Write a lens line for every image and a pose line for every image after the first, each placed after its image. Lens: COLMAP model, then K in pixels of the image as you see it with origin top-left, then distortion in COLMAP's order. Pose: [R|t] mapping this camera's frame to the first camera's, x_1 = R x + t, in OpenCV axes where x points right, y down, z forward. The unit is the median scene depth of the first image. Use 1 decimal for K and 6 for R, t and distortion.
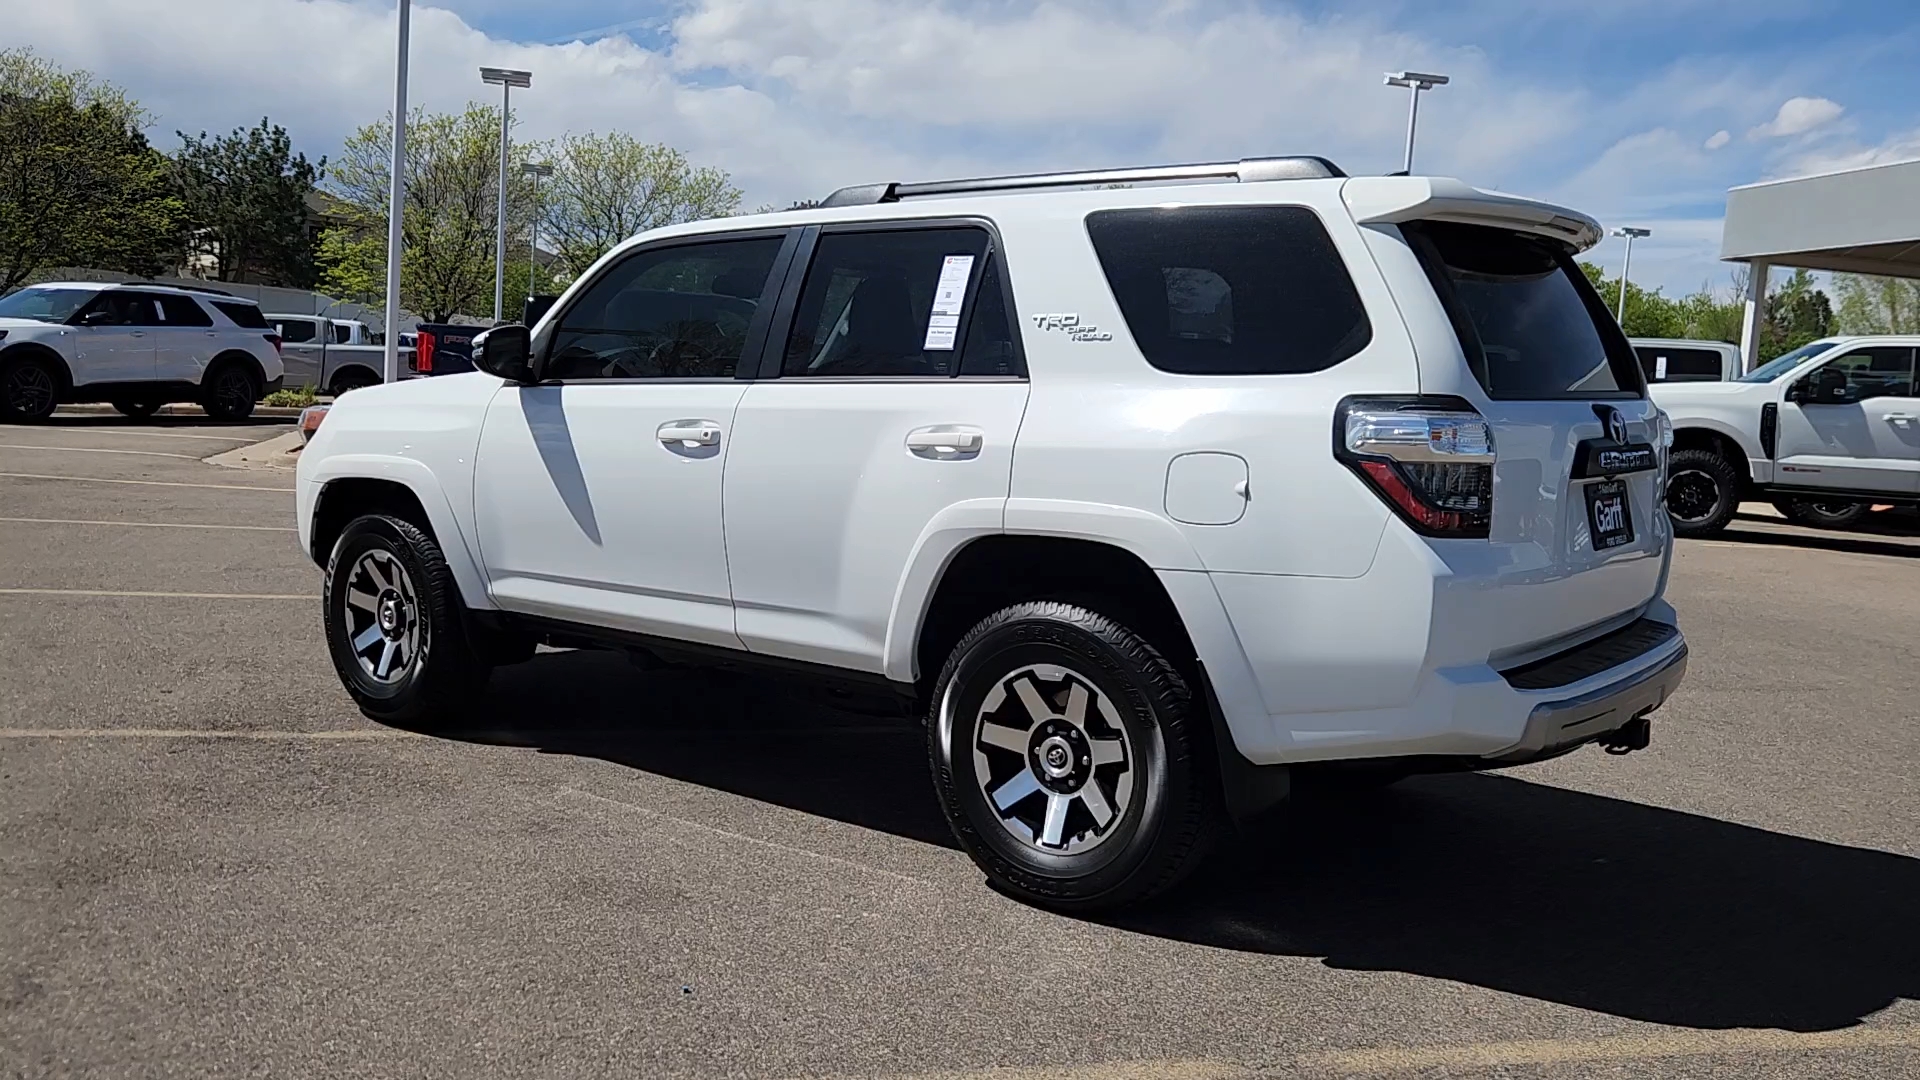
lens RADIAL K [[1625.8, 0, 942.3], [0, 1625.8, 538.8], [0, 0, 1]] dist [0.033103, -0.026104]
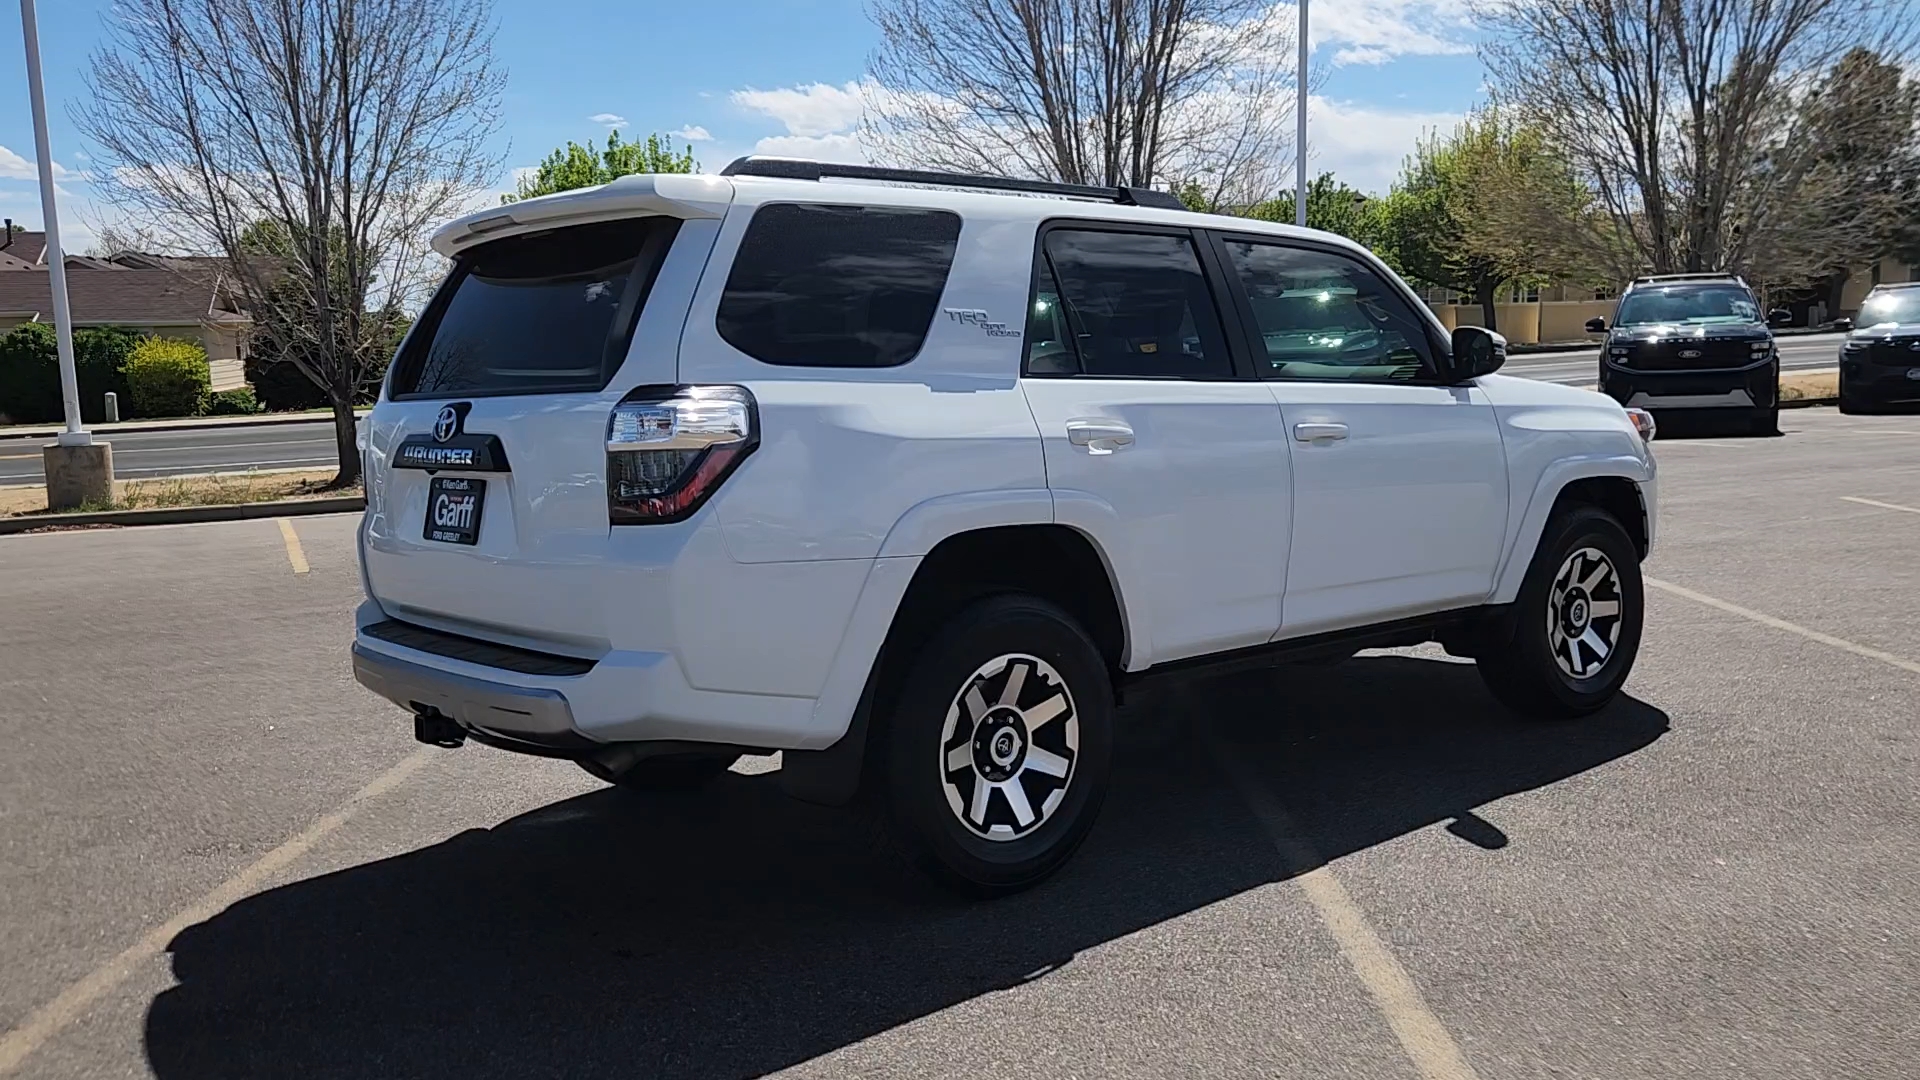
lens RADIAL K [[1625.8, 0, 947.6], [0, 1625.8, 541.0], [0, 0, 1]] dist [0.033103, -0.026104]
pose [[-0.209761, 0.067518, -0.975419, 1.231543], [-0.078404, 0.993239, 0.085612, -0.098500], [0.974604, 0.094435, -0.203049, 1.393041]]
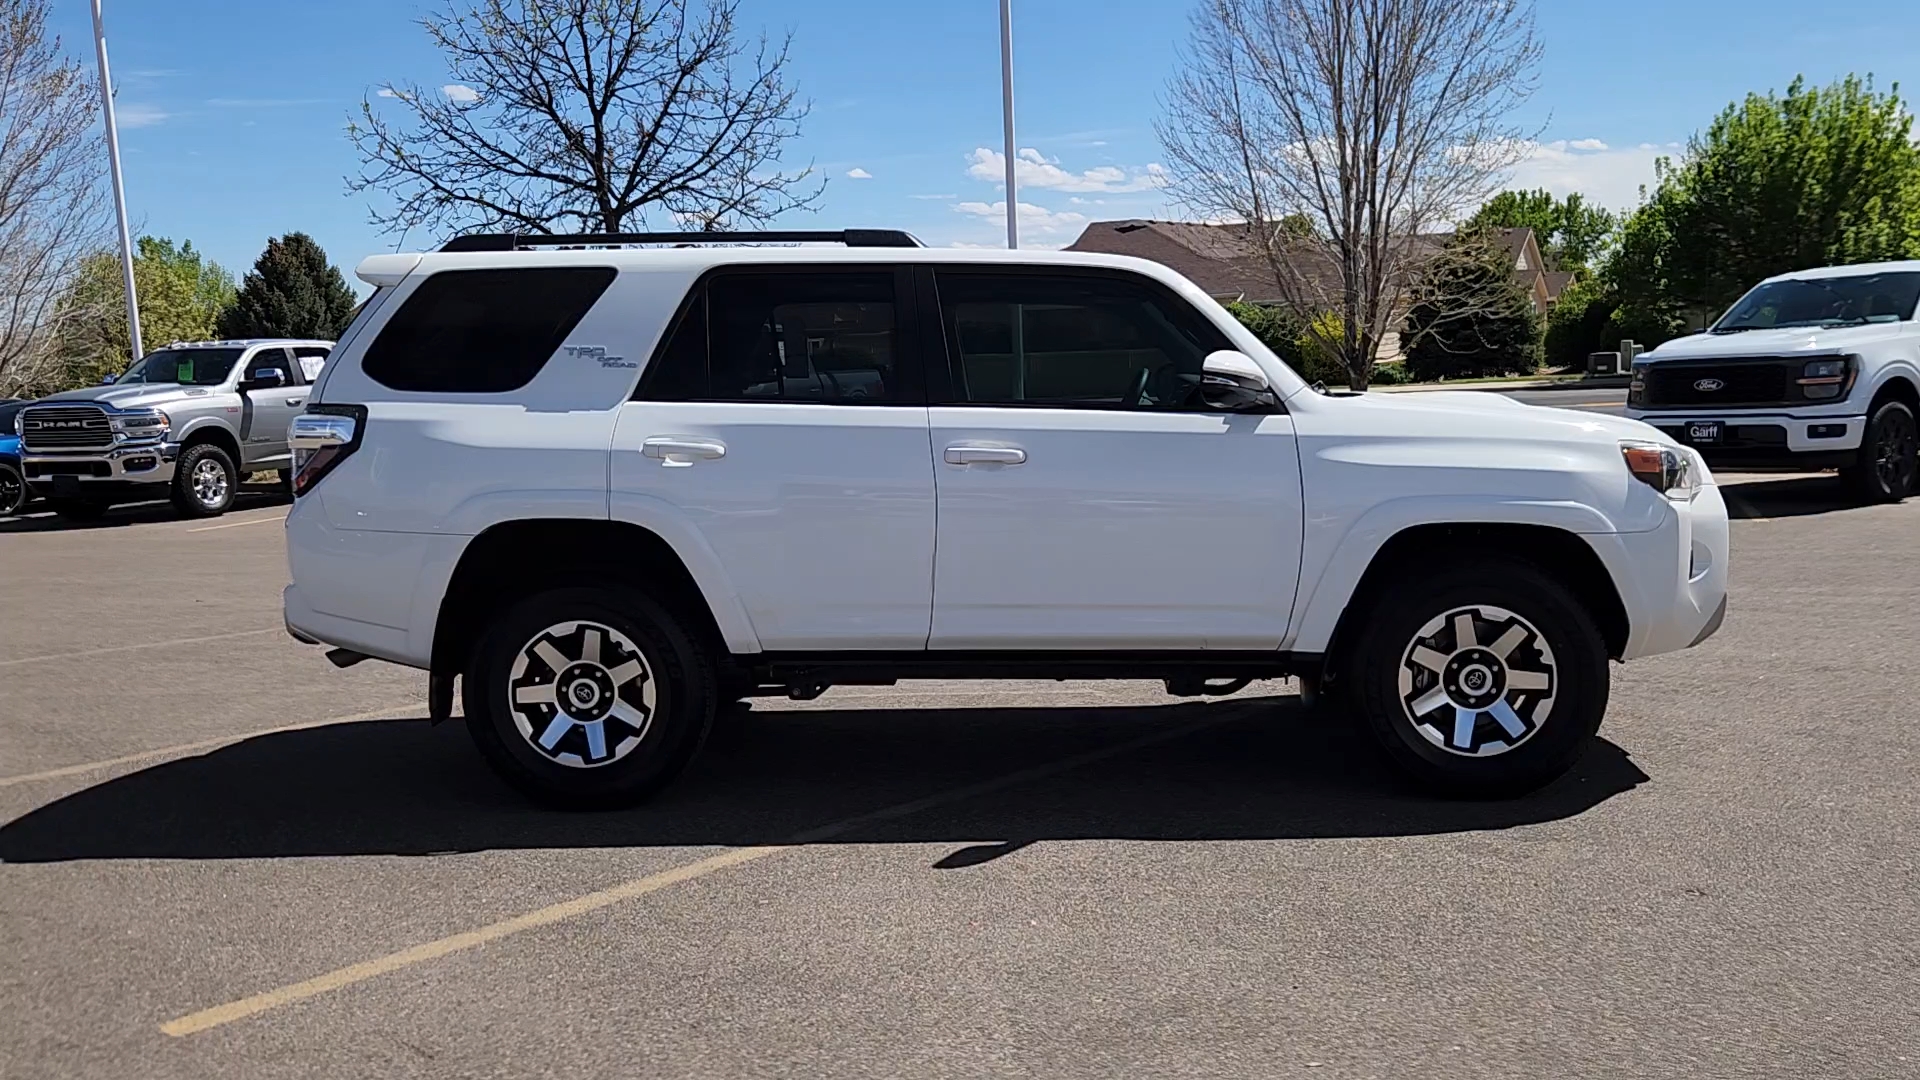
lens RADIAL K [[1625.8, 0, 943.9], [0, 1625.8, 541.1], [0, 0, 1]] dist [0.033103, -0.026104]
pose [[-0.819780, 0.037099, -0.571476, 0.773338], [-0.069050, 0.984216, 0.162946, -0.223812], [0.568501, 0.173041, -0.804278, 2.331891]]
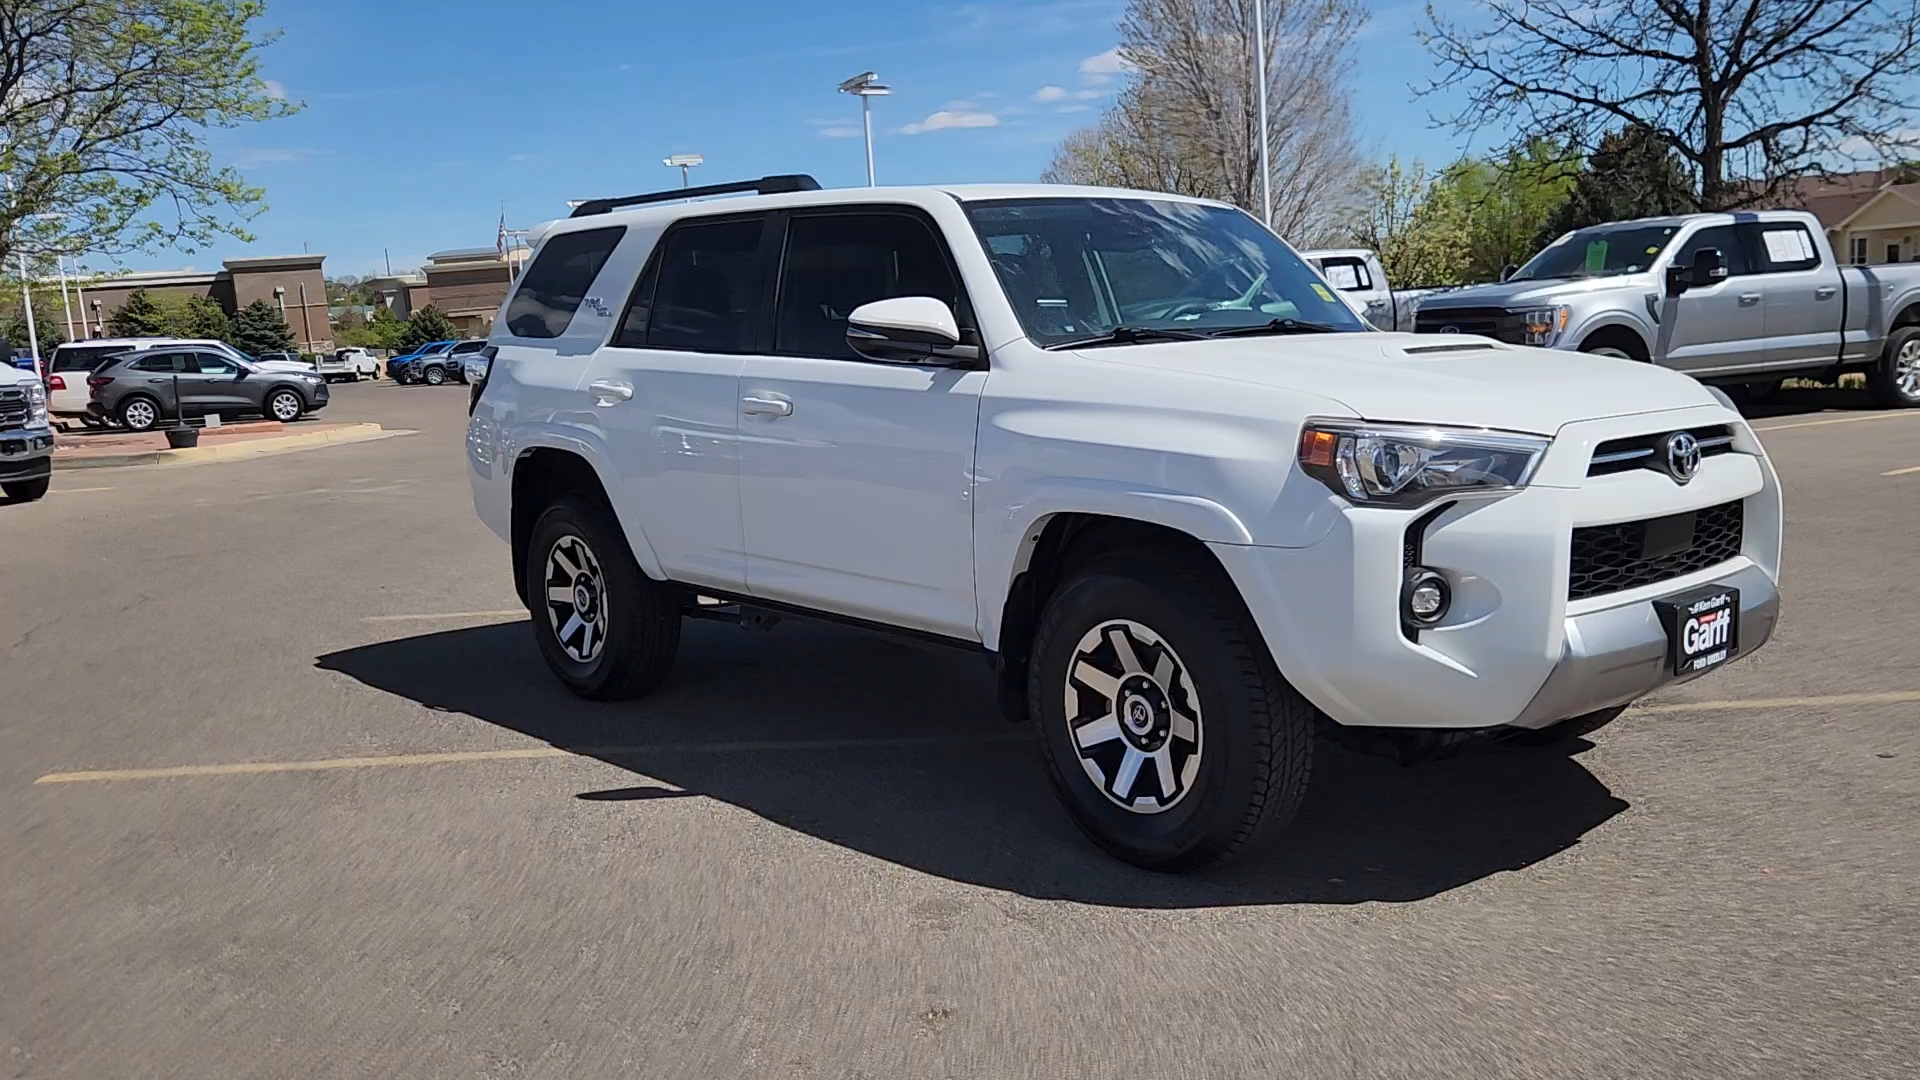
lens RADIAL K [[1625.8, 0, 952.6], [0, 1625.8, 551.9], [0, 0, 1]] dist [0.033103, -0.026104]
pose [[-0.980725, -0.027441, 0.193455, -0.263490], [0.022684, 0.967404, 0.252220, -0.283328], [-0.194070, 0.251747, -0.948135, 2.489188]]
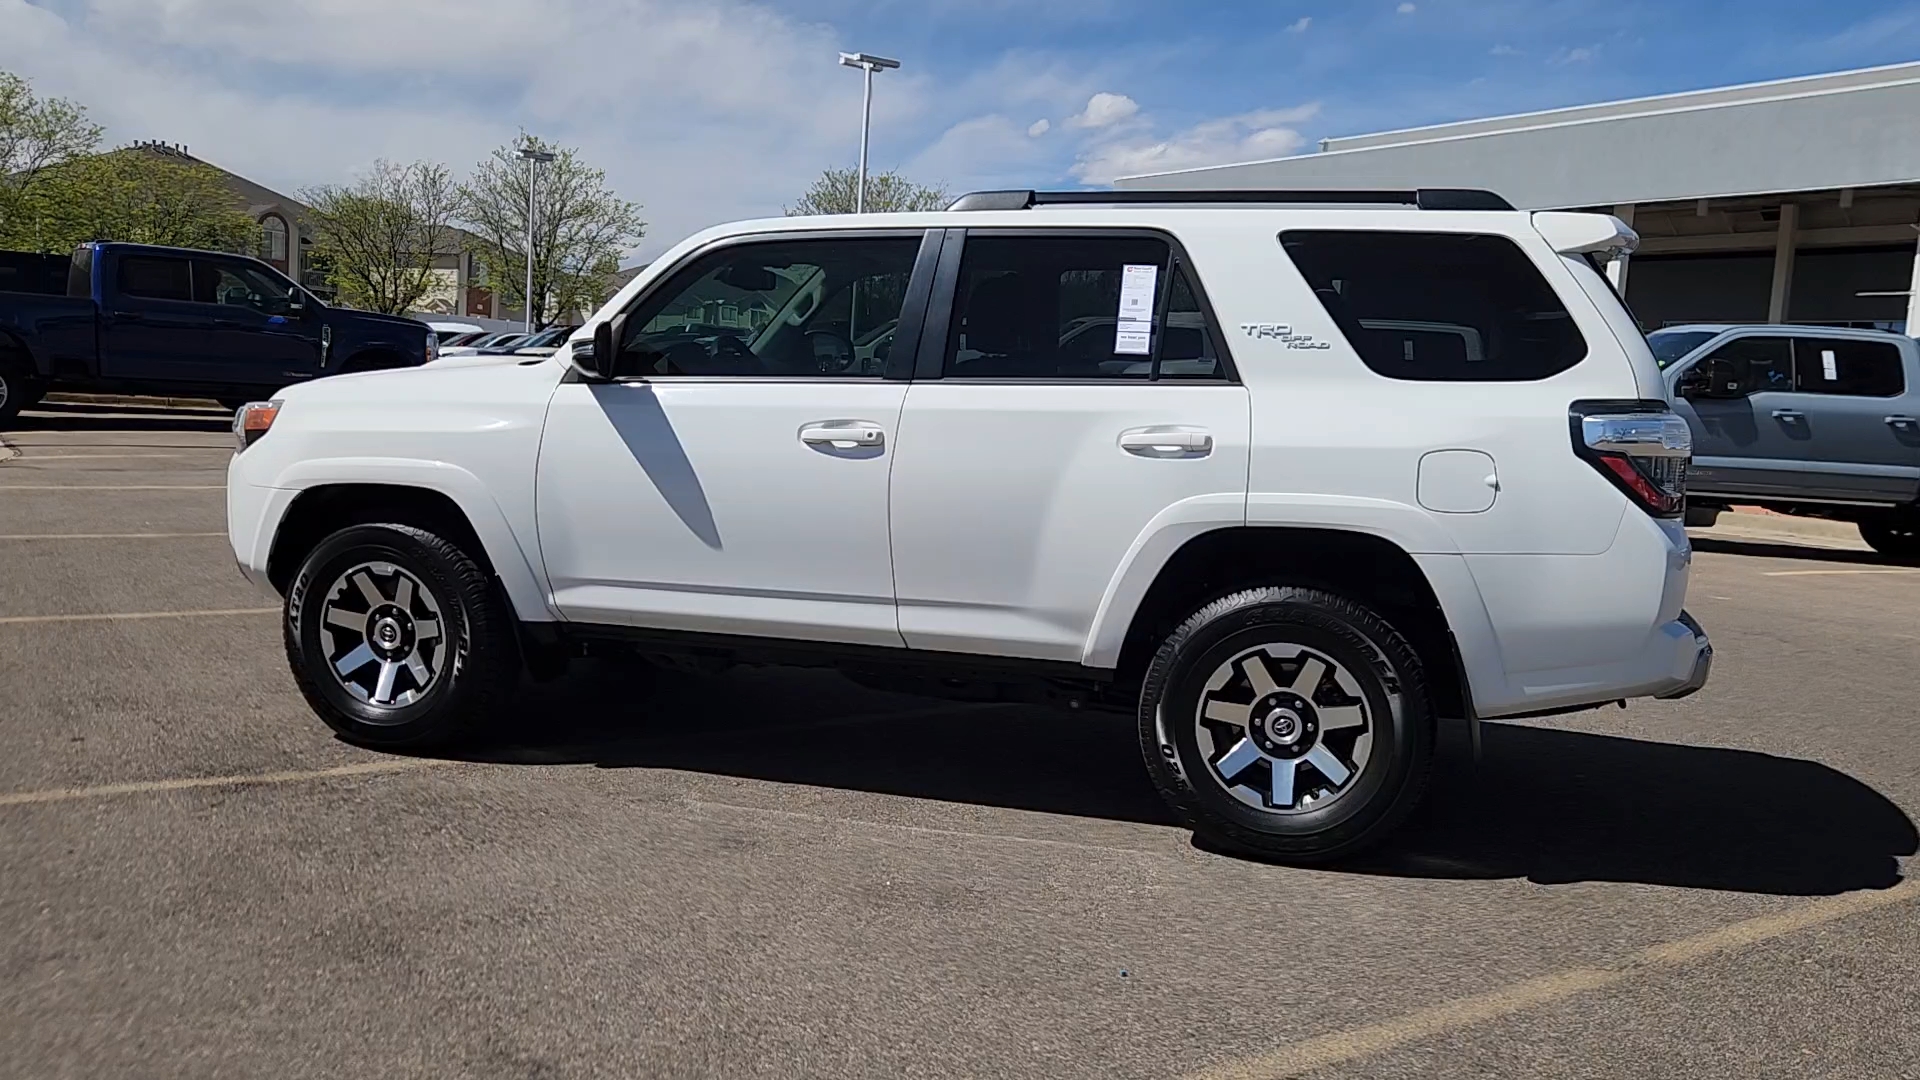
lens RADIAL K [[1625.8, 0, 946.4], [0, 1625.8, 533.3], [0, 0, 1]] dist [0.033103, -0.026104]
pose [[0.929130, -0.038137, 0.367781, -0.502577], [0.031134, 0.999204, 0.024957, -0.028962], [-0.368440, -0.011738, 0.929578, 0.054146]]
